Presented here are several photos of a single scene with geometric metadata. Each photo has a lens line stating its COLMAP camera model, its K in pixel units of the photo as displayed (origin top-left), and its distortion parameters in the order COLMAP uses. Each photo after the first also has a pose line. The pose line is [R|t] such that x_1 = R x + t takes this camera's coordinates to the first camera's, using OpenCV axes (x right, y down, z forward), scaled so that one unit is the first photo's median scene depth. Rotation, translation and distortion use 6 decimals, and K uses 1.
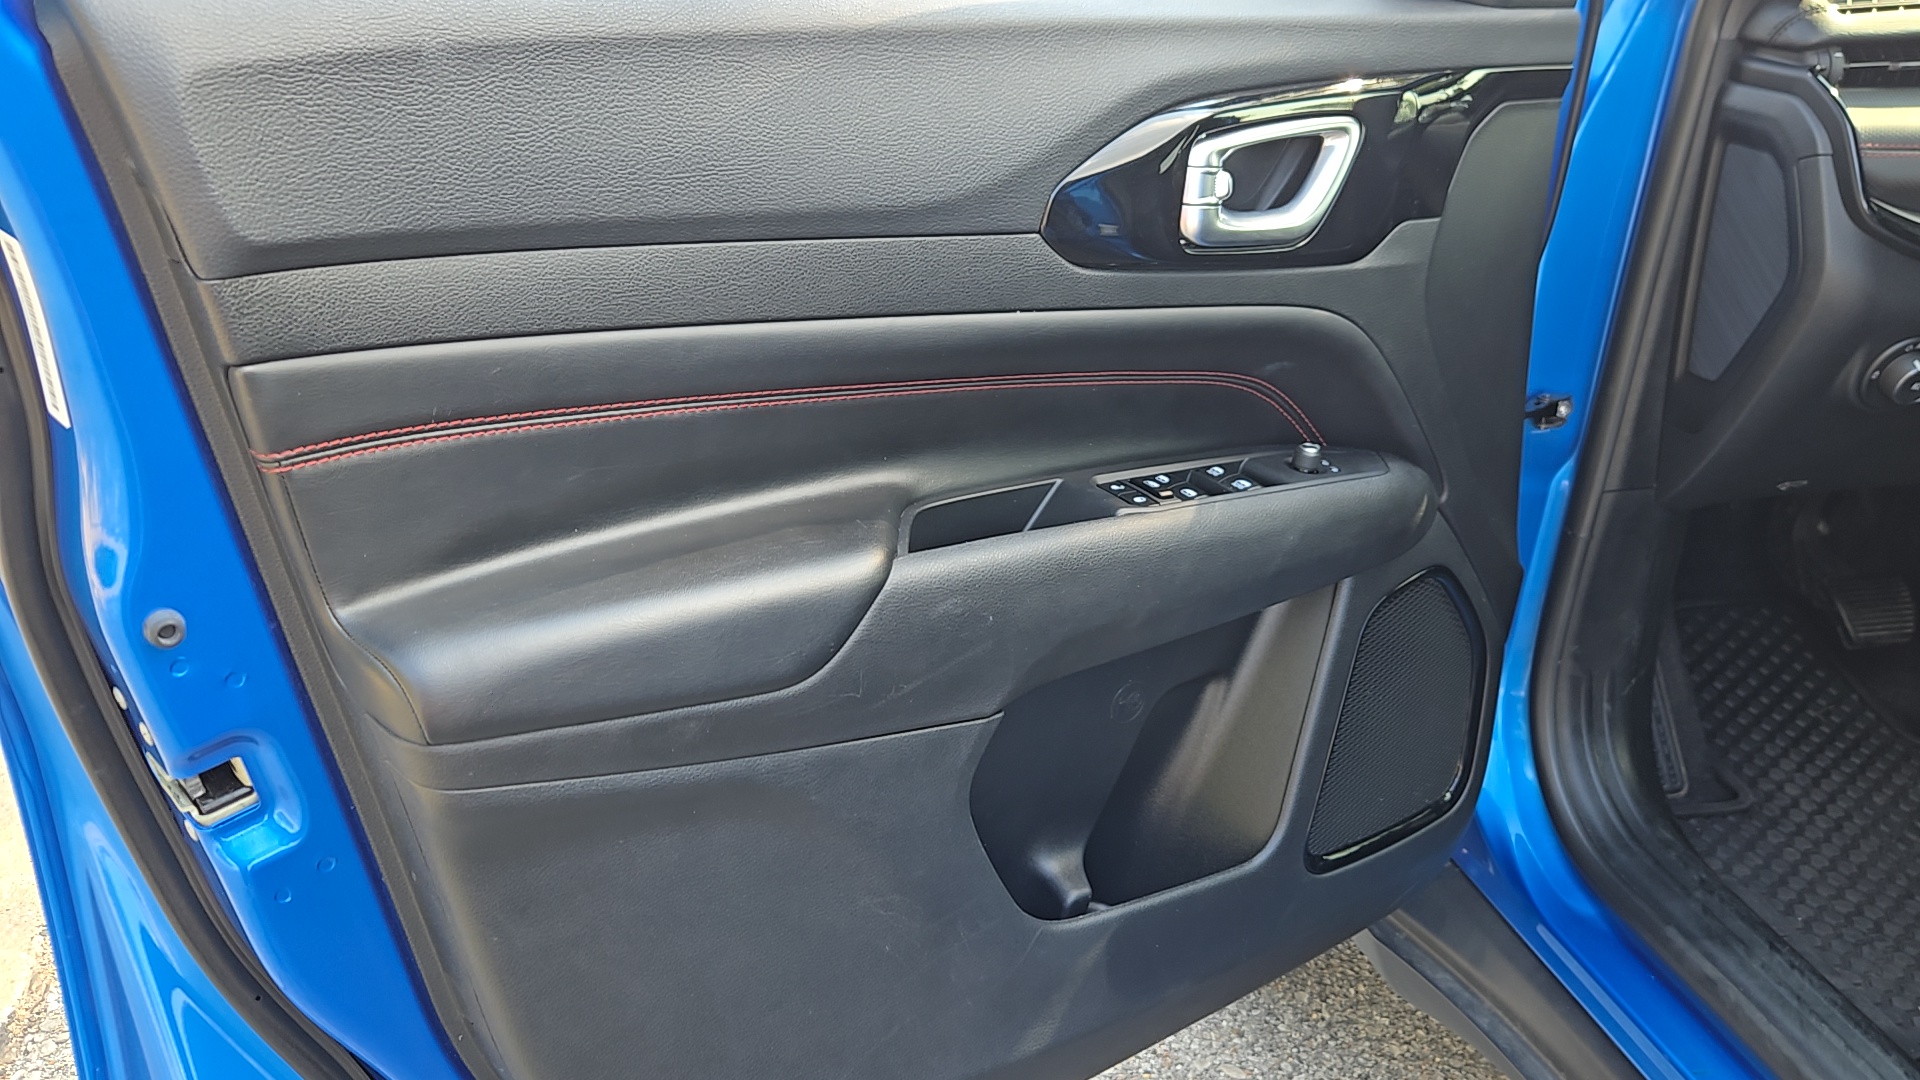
lens RADIAL K [[1604.5, 0, 956.9], [0, 1604.5, 530.1], [0, 0, 1]] dist [0.007220, 0.008297]
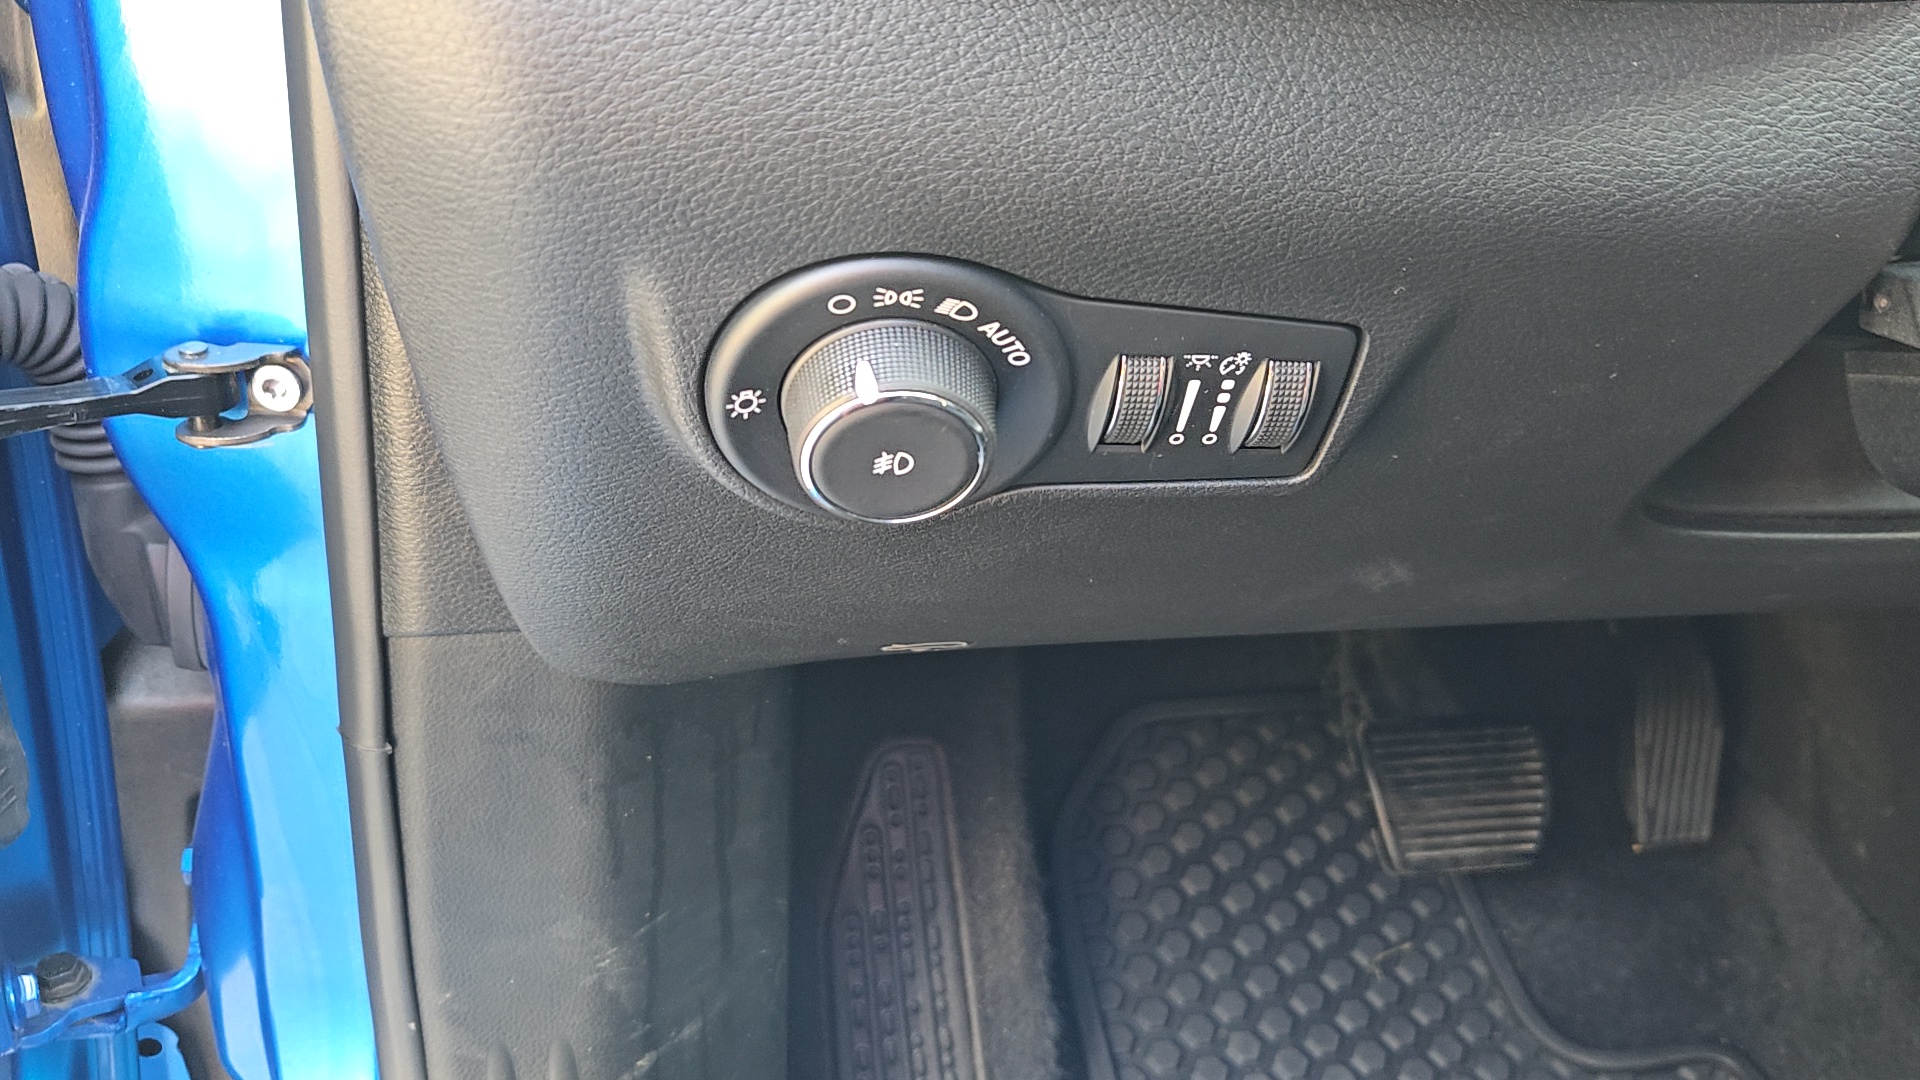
lens RADIAL K [[1604.5, 0, 956.9], [0, 1604.5, 530.1], [0, 0, 1]] dist [0.007220, 0.008297]
pose [[0.998083, 0.054741, -0.028871, 0.438022], [-0.050865, 0.991327, 0.121174, -0.077783], [0.035254, -0.119473, 0.992211, 0.545702]]
